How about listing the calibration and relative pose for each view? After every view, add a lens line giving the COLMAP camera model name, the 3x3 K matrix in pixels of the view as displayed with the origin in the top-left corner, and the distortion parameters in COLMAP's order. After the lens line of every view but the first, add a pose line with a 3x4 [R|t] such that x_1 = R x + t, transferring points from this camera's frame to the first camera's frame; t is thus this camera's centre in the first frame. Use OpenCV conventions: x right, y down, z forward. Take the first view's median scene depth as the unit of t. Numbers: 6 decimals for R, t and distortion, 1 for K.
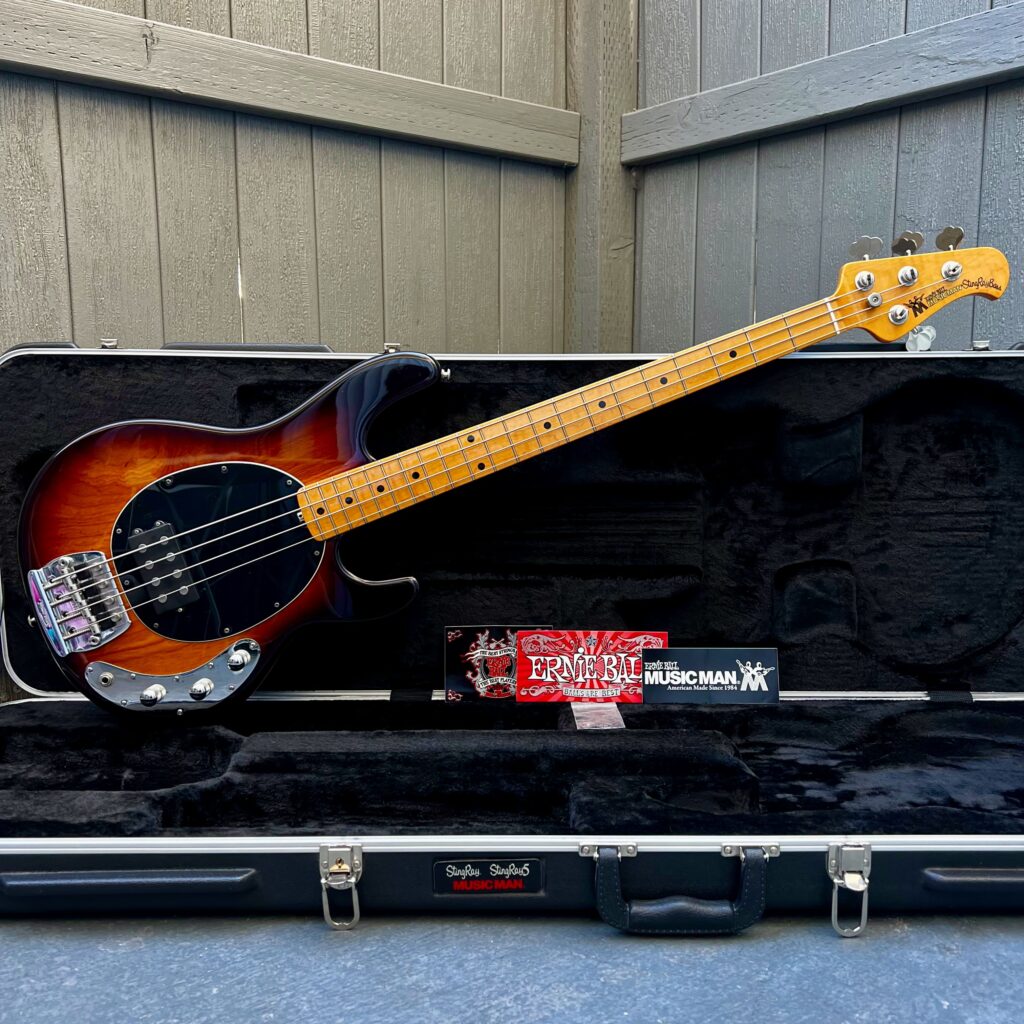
lens RADIAL K [[1029.6, 0, 514.4], [0, 1029.6, 514.7], [0, 0, 1]] dist [0.111650, -0.253468]
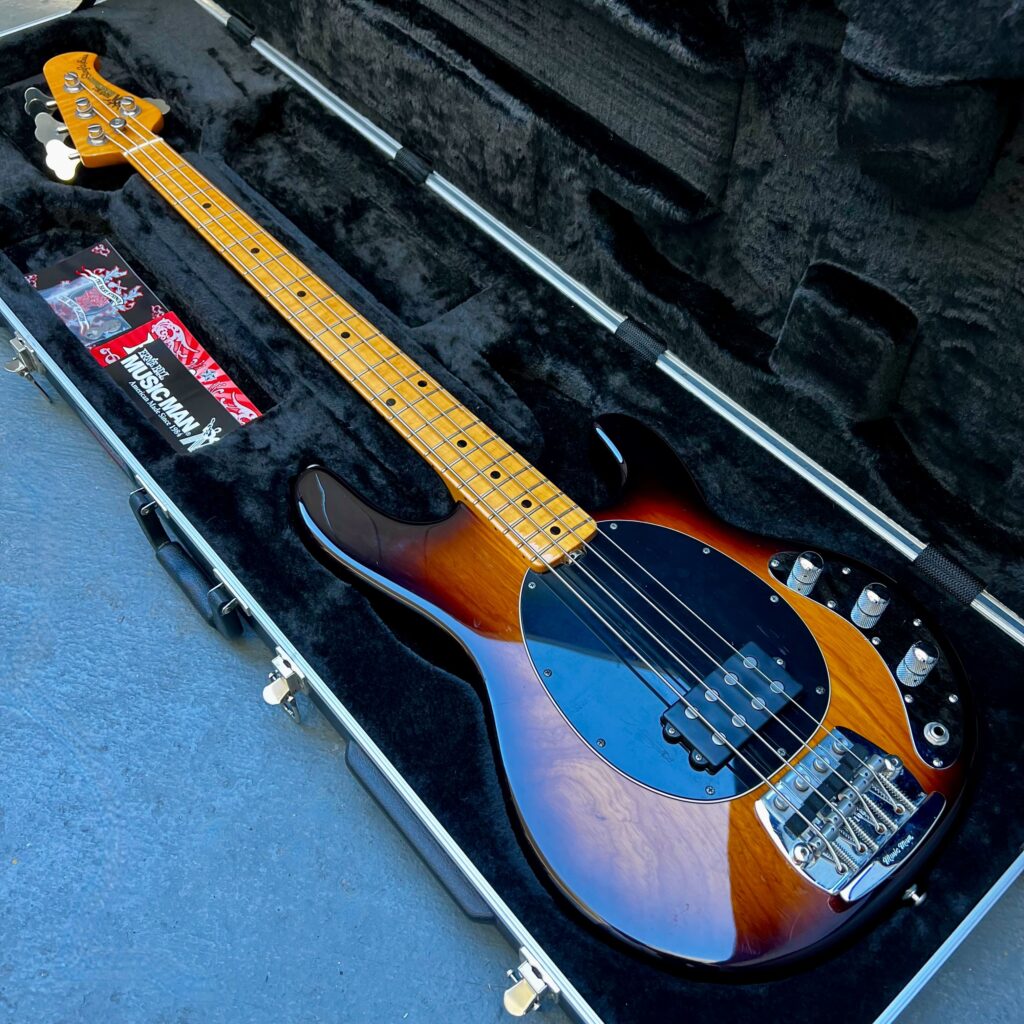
lens RADIAL K [[1029.6, 0, 514.4], [0, 1029.6, 514.7], [0, 0, 1]] dist [0.111650, -0.253468]
pose [[-0.341268, -0.795205, 0.501184, -0.470418], [0.939183, -0.266709, 0.216338, -0.159710], [-0.038363, 0.544532, 0.837862, 0.393106]]
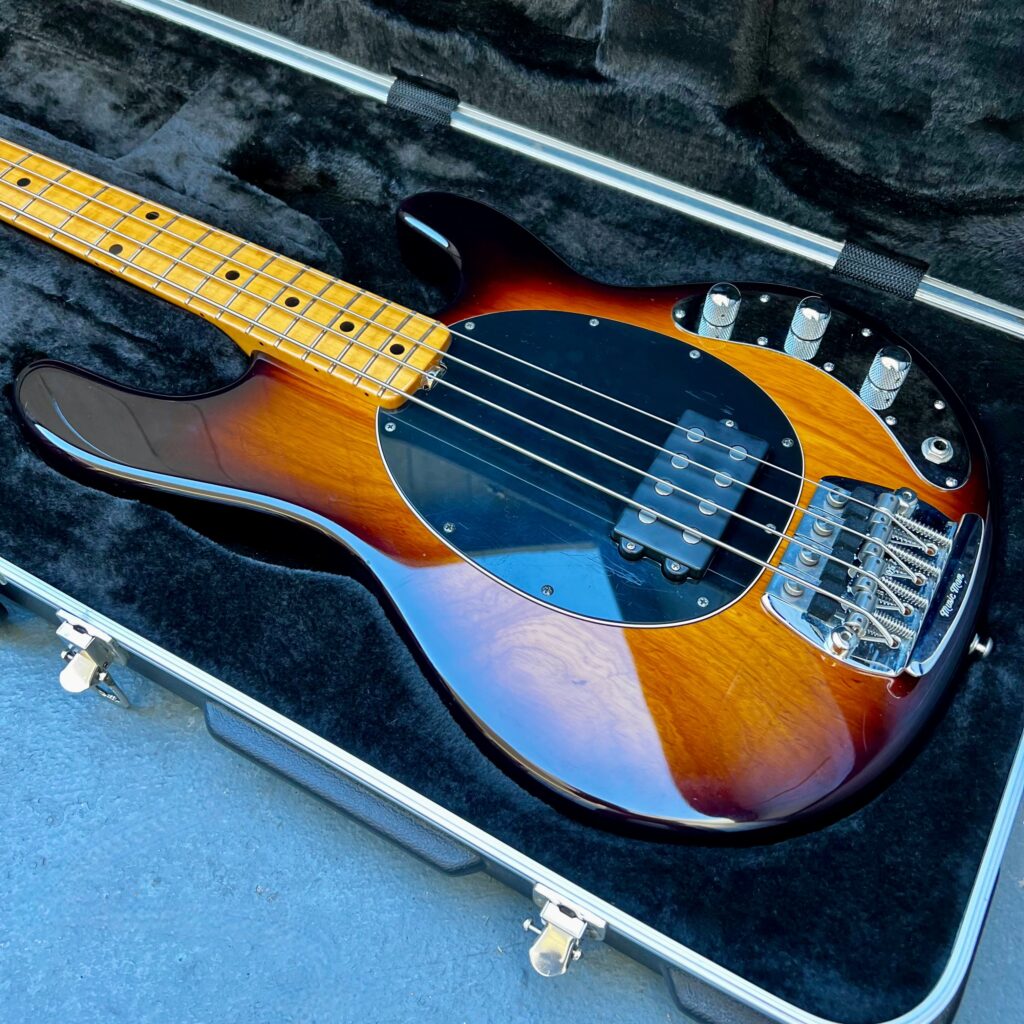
lens RADIAL K [[1046.2, 0, 527.3], [0, 1046.2, 519.4], [0, 0, 1]] dist [0.073296, -0.160291]
pose [[-0.643652, -0.680615, 0.349965, -0.425382], [0.763932, -0.543871, 0.347292, -0.162451], [-0.046036, 0.490885, 0.870007, 0.550399]]
